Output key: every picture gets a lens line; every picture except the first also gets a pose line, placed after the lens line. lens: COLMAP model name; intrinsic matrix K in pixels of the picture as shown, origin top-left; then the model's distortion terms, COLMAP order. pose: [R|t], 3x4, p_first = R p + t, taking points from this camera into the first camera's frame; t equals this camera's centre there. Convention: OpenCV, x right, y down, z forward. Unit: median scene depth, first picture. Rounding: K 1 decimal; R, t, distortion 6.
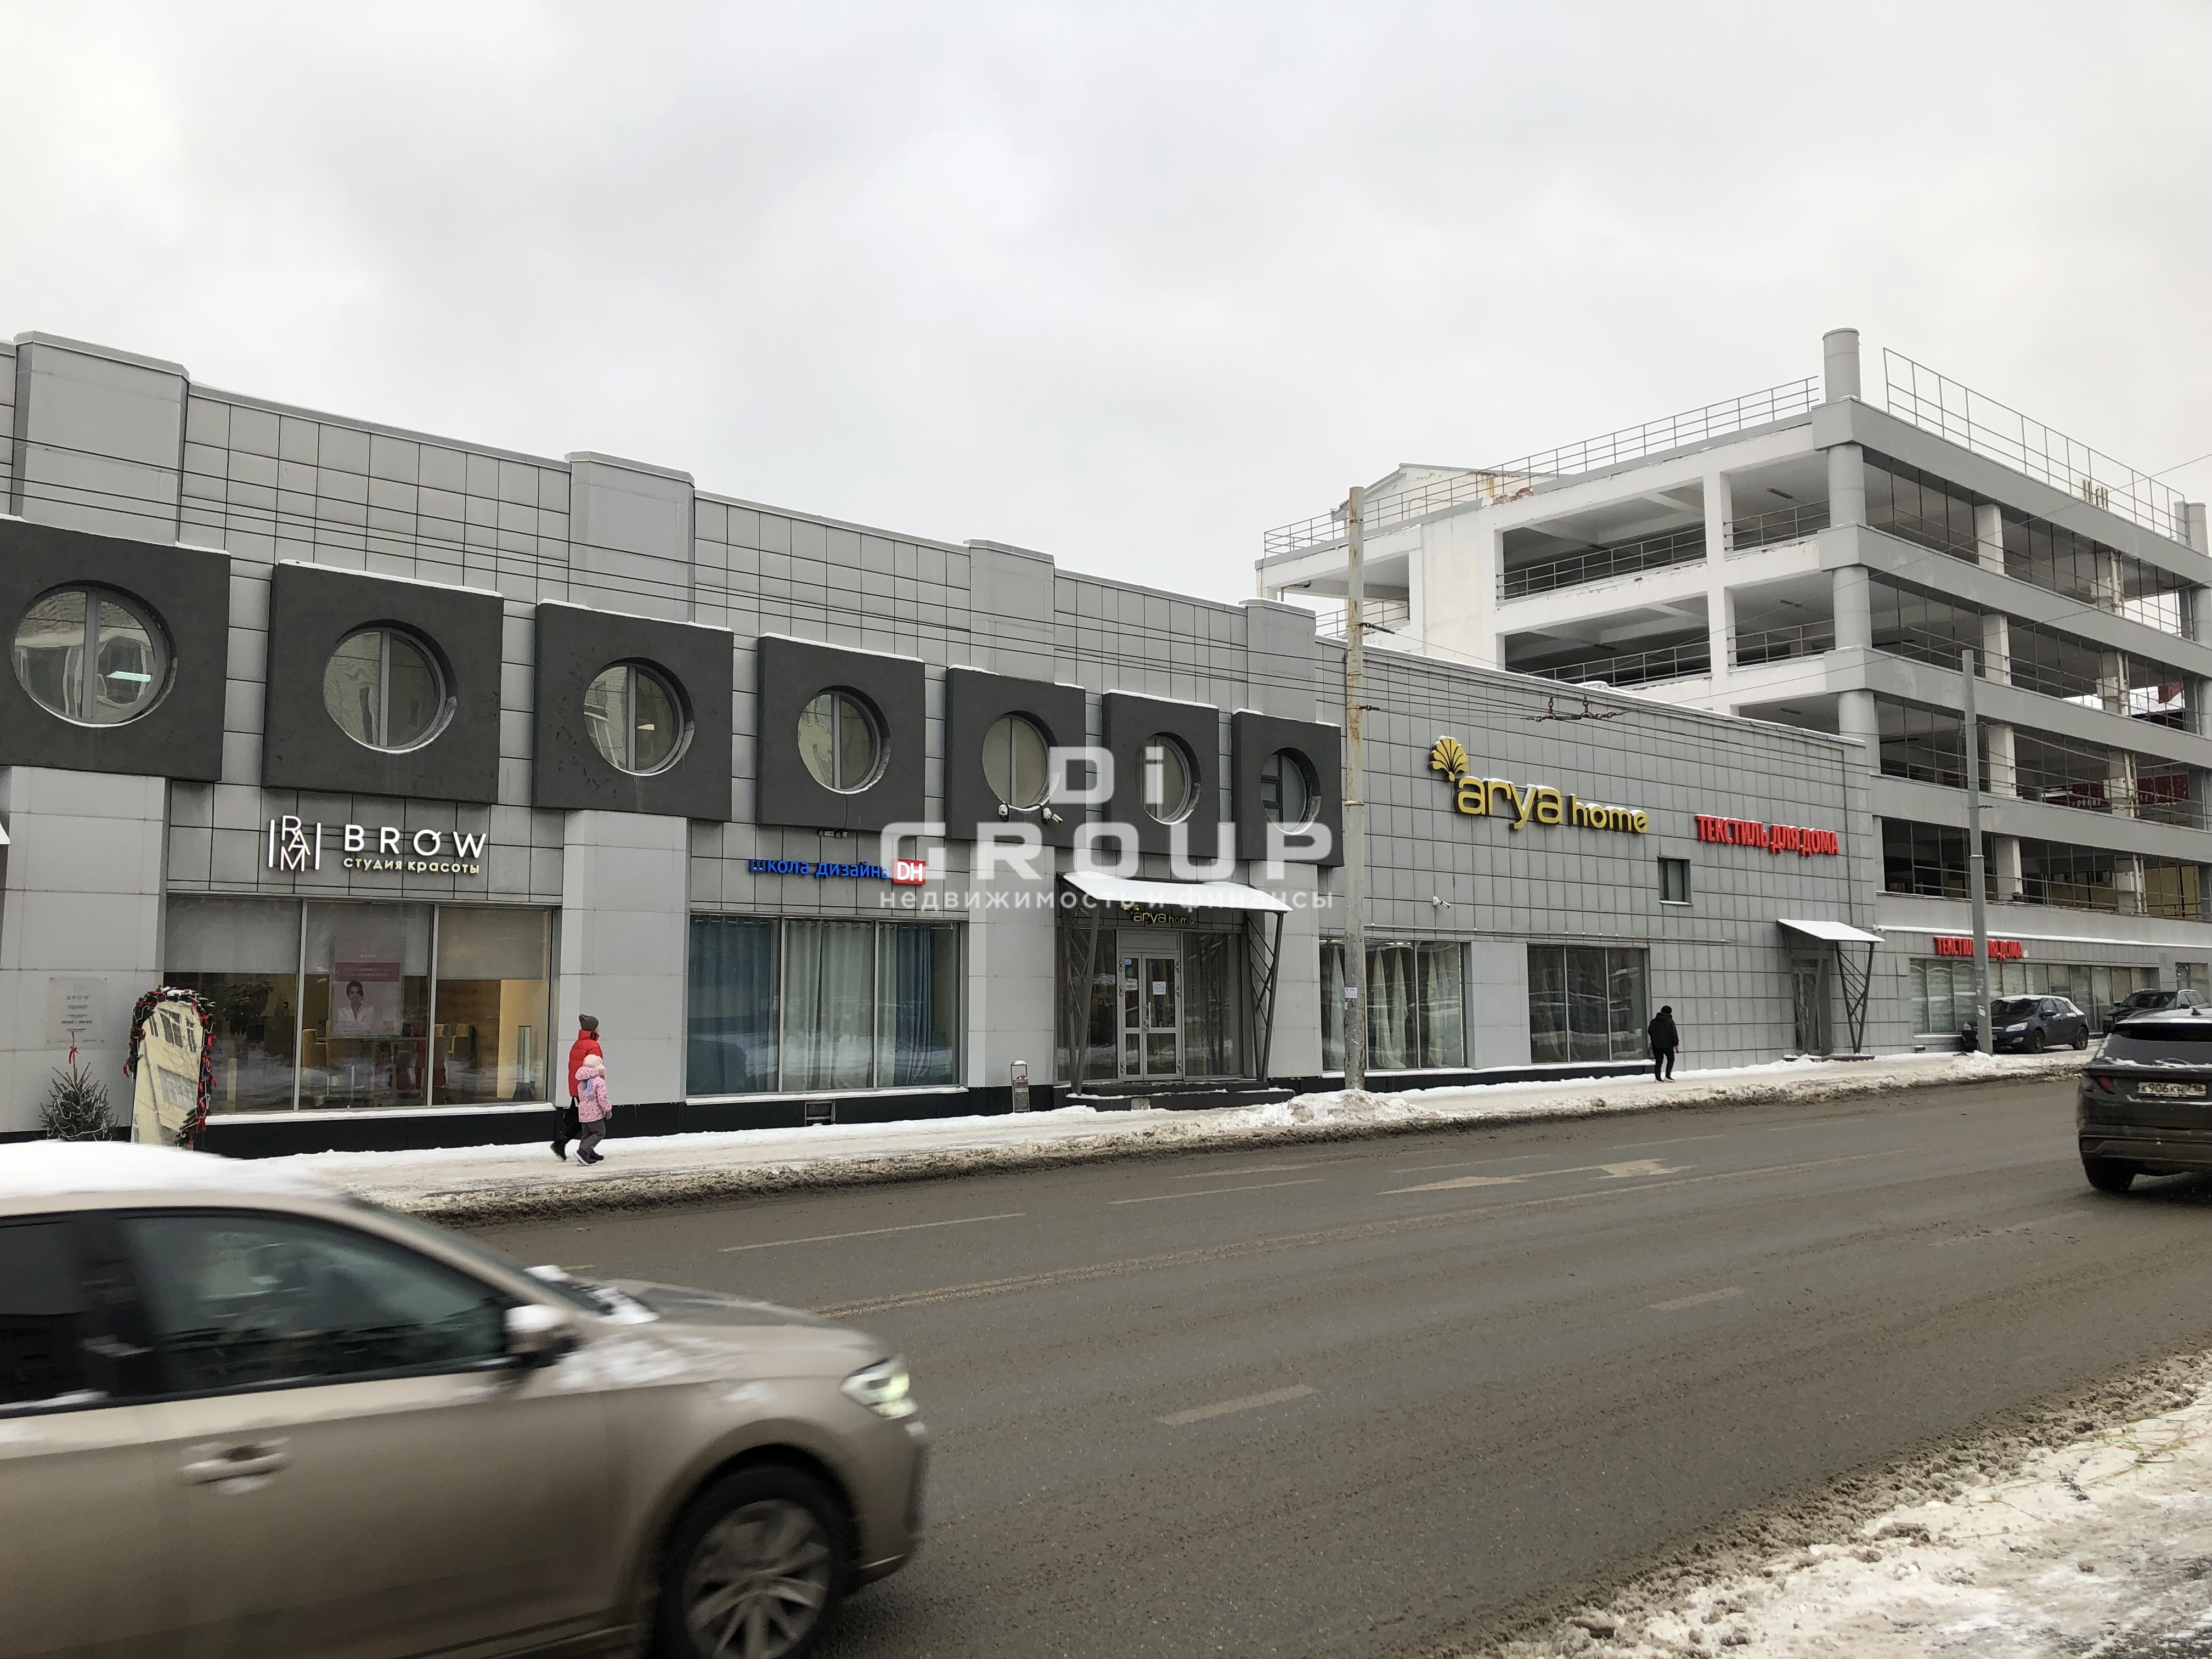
lens RADIAL K [[1806.7, 0, 1089.1], [0, 1806.7, 832.8], [0, 0, 1]] dist [0.030309, -0.001479]
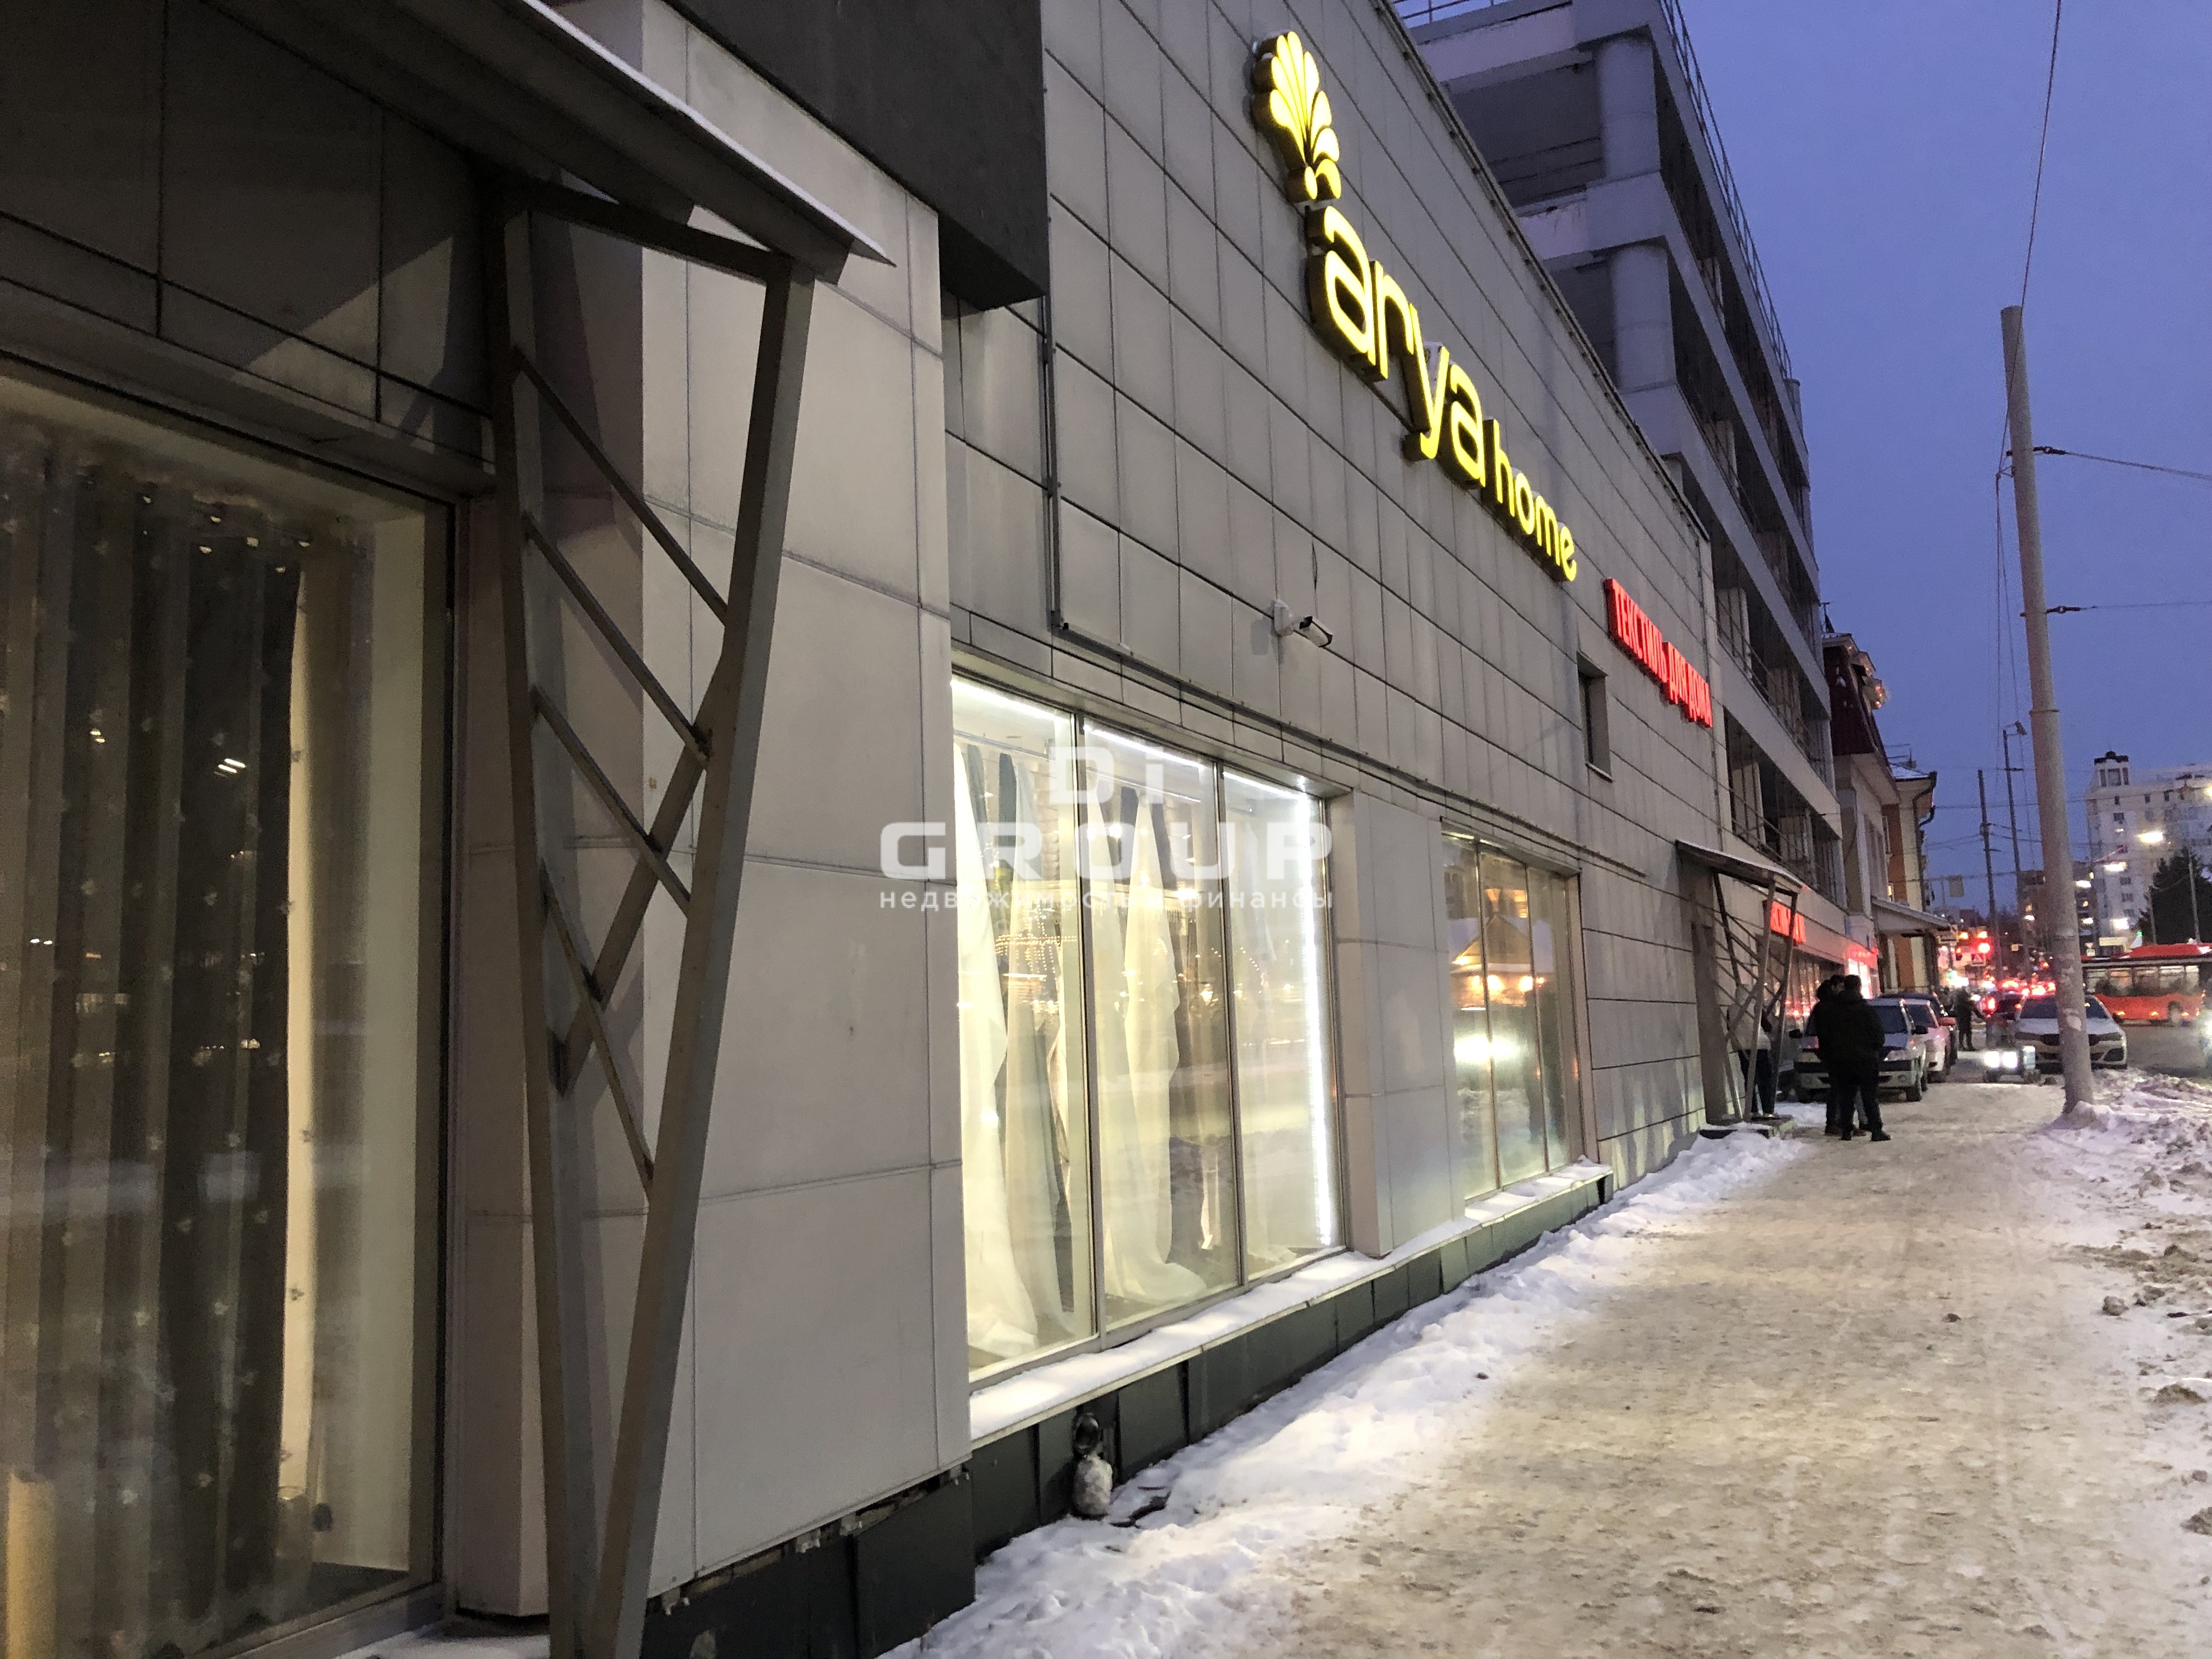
lens RADIAL K [[1774.5, 0, 1122.0], [0, 1774.5, 843.0], [0, 0, 1]] dist [0.093345, -0.116998]
pose [[0.919256, 0.022163, 0.393035, 0.062572], [-0.017079, 0.999719, -0.016428, 0.067561], [-0.393289, 0.008389, 0.919377, 0.693459]]
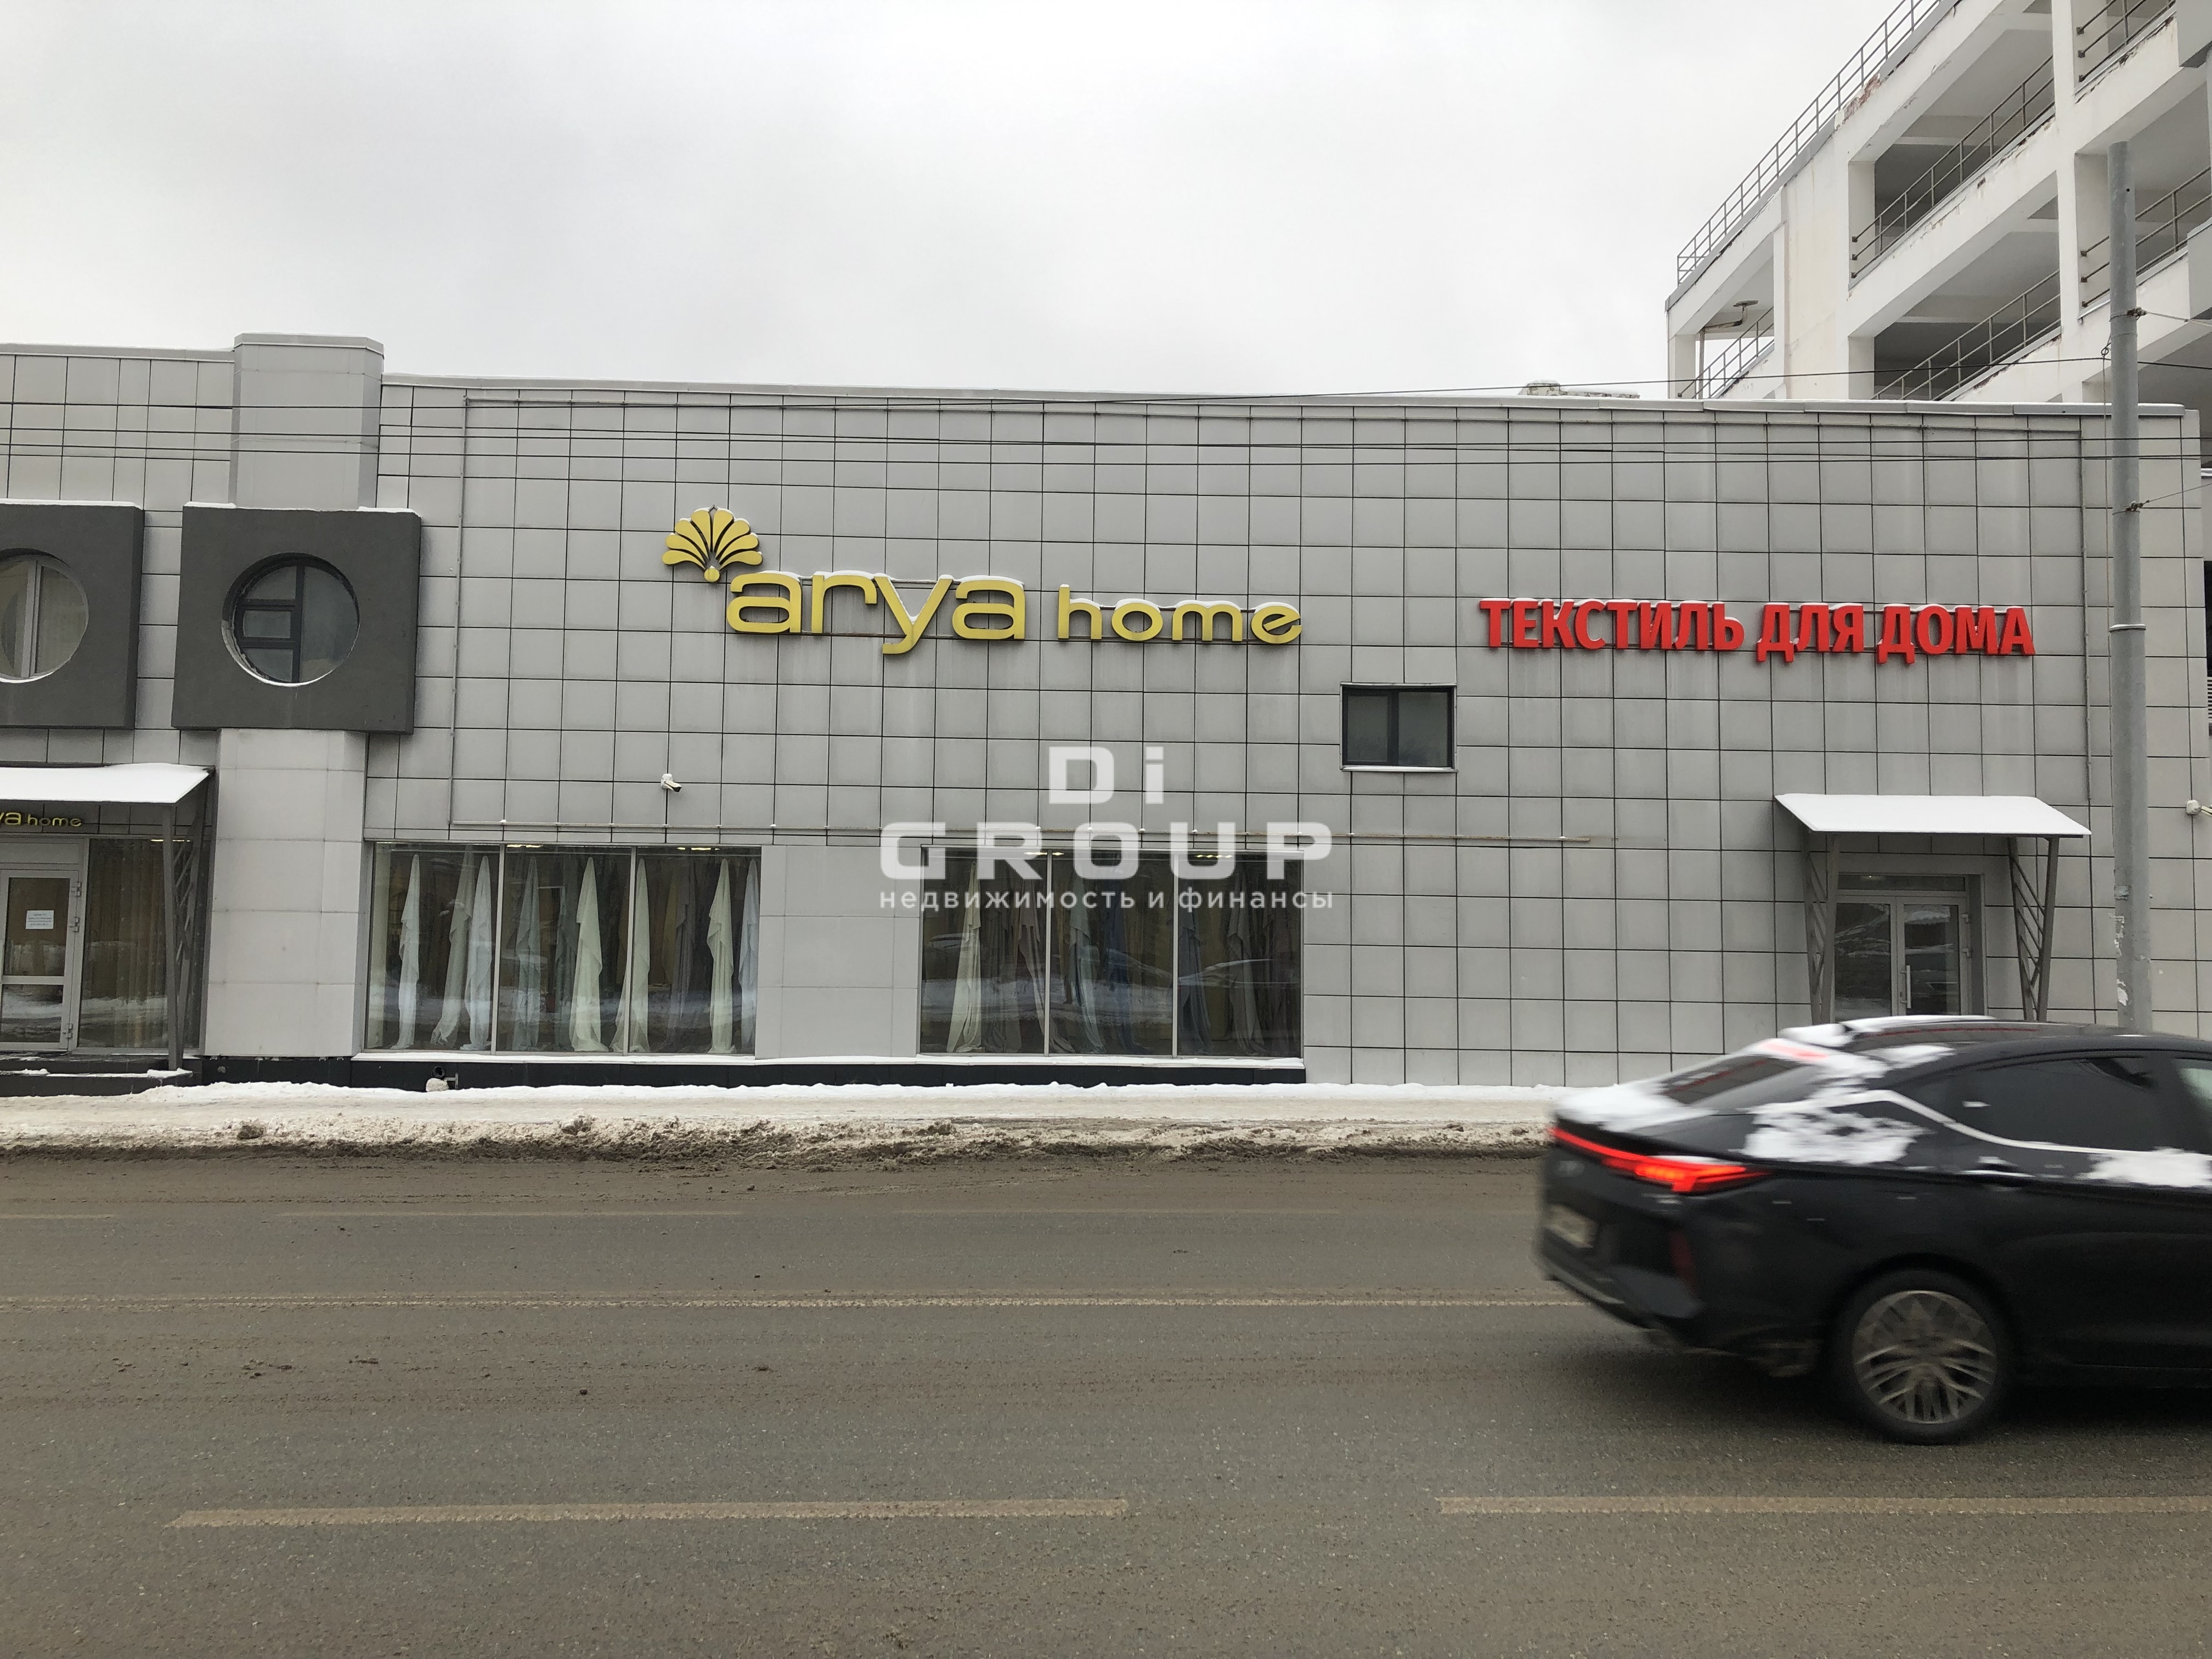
lens RADIAL K [[1774.5, 0, 1122.0], [0, 1774.5, 843.0], [0, 0, 1]] dist [0.093345, -0.116998]
pose [[0.770625, -0.028210, -0.636664, 0.621336], [0.047198, 0.998803, 0.012873, 0.052347], [0.635539, -0.039969, 0.771034, 0.568302]]
